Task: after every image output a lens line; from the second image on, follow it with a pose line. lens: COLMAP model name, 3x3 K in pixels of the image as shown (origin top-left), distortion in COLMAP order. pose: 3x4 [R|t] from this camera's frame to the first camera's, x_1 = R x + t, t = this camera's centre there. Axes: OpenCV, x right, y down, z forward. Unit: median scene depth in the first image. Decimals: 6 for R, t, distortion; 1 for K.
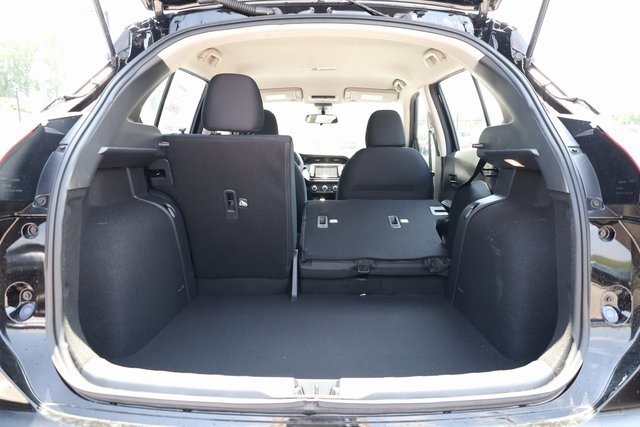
lens RADIAL K [[451.2, 0, 318.0], [0, 451.2, 215.1], [0, 0, 1]] dist [0.022408, -0.013674]
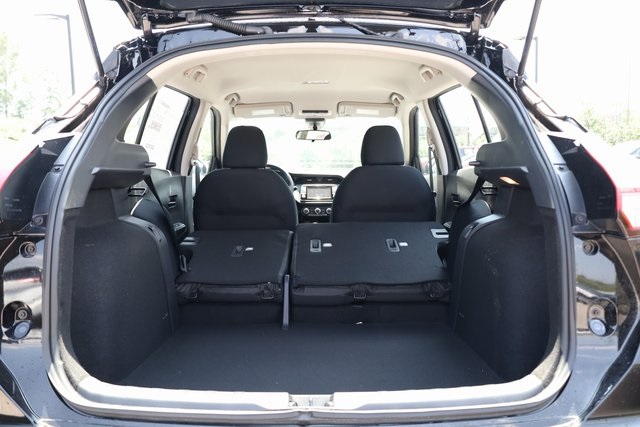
lens RADIAL K [[524.5, 0, 316.7], [0, 524.5, 217.2], [0, 0, 1]] dist [0.010045, 0.003820]
pose [[0.999890, -0.008082, 0.012425, -0.000227], [0.008715, 0.998620, -0.051788, 0.019650], [-0.011990, 0.051890, 0.998581, -0.131835]]
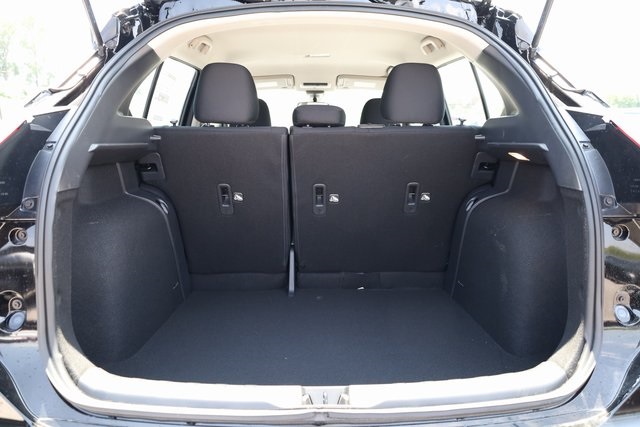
lens RADIAL K [[451.2, 0, 318.8], [0, 451.2, 215.5], [0, 0, 1]] dist [0.022408, -0.013674]
pose [[0.999569, -0.009783, 0.027661, -0.026383], [0.008875, 0.999424, 0.032749, -0.023462], [-0.027966, -0.032489, 0.999081, 0.031781]]
